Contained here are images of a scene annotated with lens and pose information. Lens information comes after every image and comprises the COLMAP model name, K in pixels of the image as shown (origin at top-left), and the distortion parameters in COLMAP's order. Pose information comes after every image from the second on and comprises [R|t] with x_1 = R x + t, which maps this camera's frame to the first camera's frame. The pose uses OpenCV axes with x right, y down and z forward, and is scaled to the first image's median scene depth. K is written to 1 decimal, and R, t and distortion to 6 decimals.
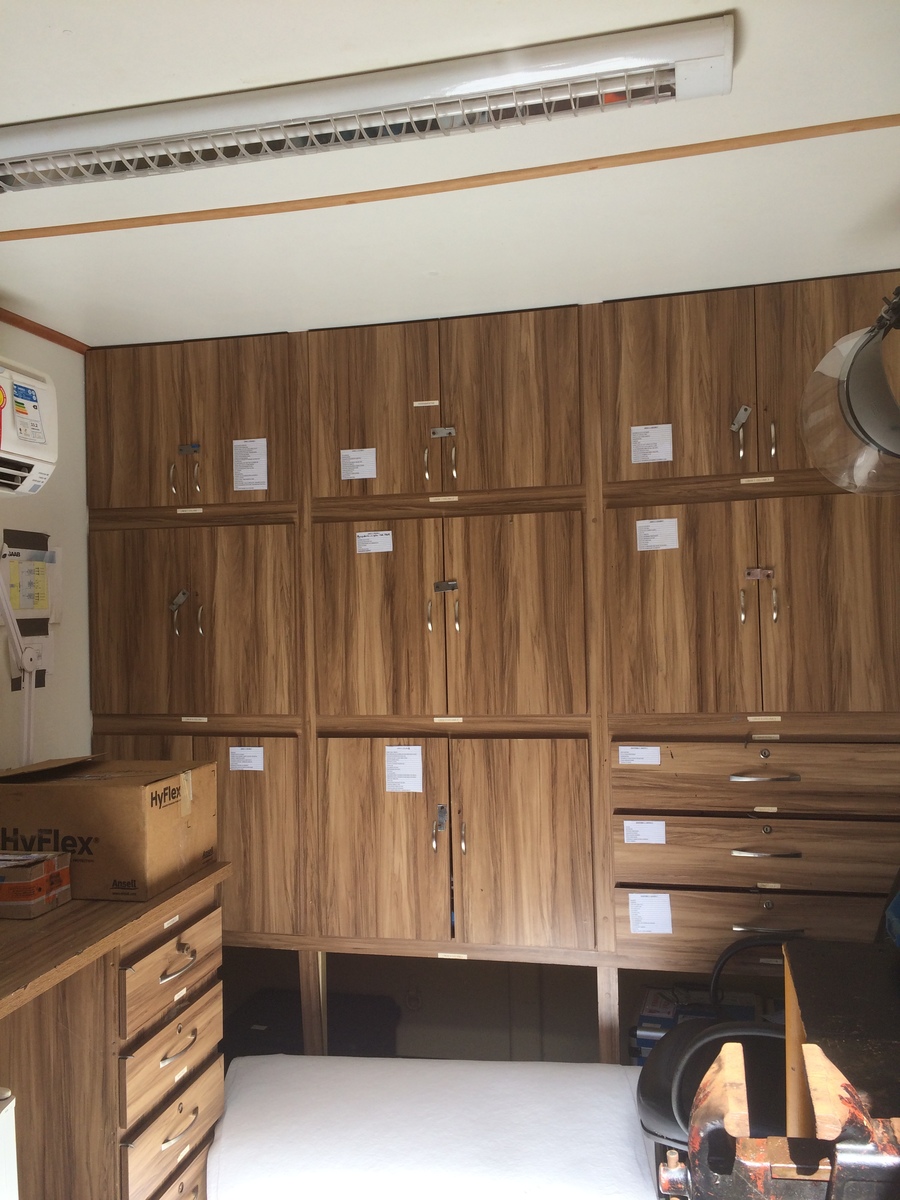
lens RADIAL K [[1009.9, 0, 462.9], [0, 1009.9, 591.9], [0, 0, 1]] dist [0.088444, -0.119001]
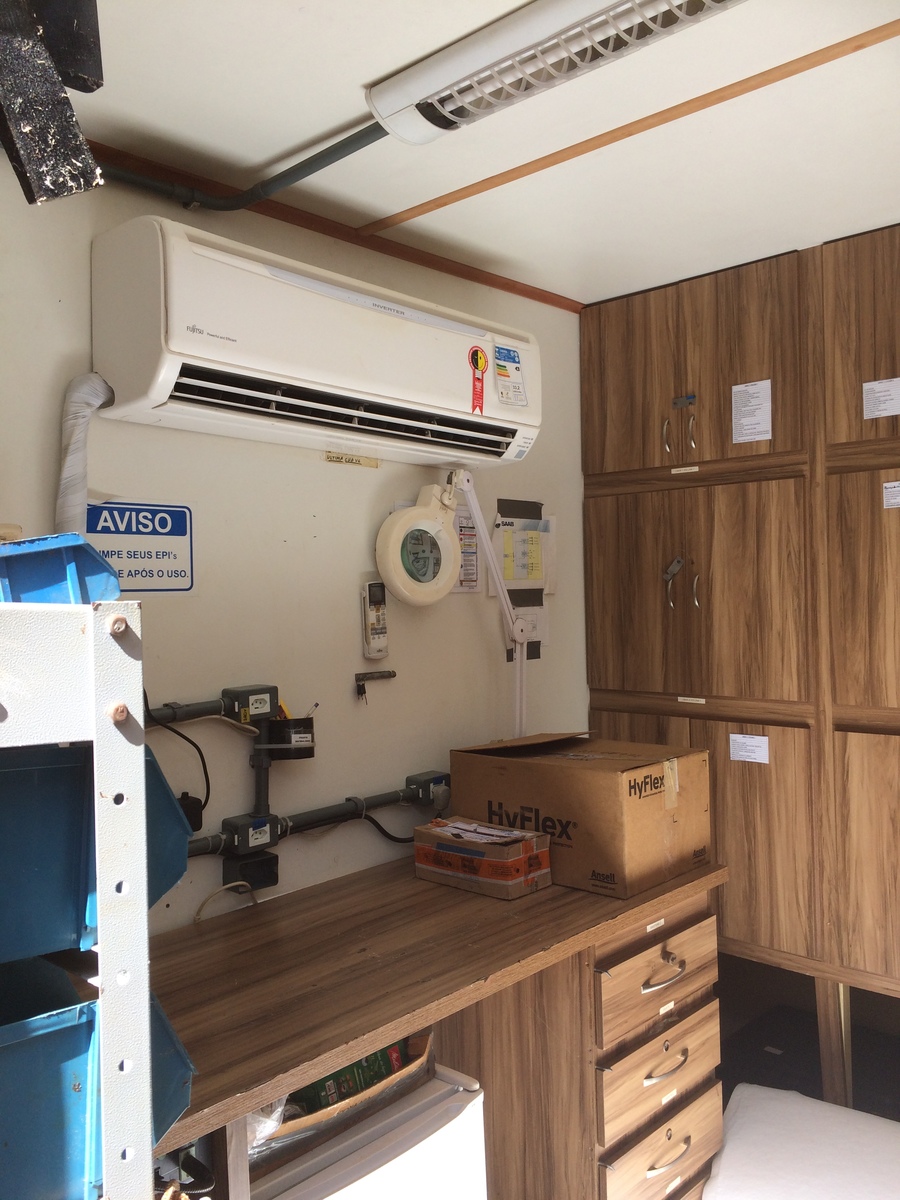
lens RADIAL K [[1009.9, 0, 462.9], [0, 1009.9, 591.9], [0, 0, 1]] dist [0.088444, -0.119001]
pose [[0.865556, 0.000920, -0.500812, 0.013627], [0.011979, 0.999674, 0.022540, 0.006080], [0.500669, -0.025508, 0.865263, 0.118603]]
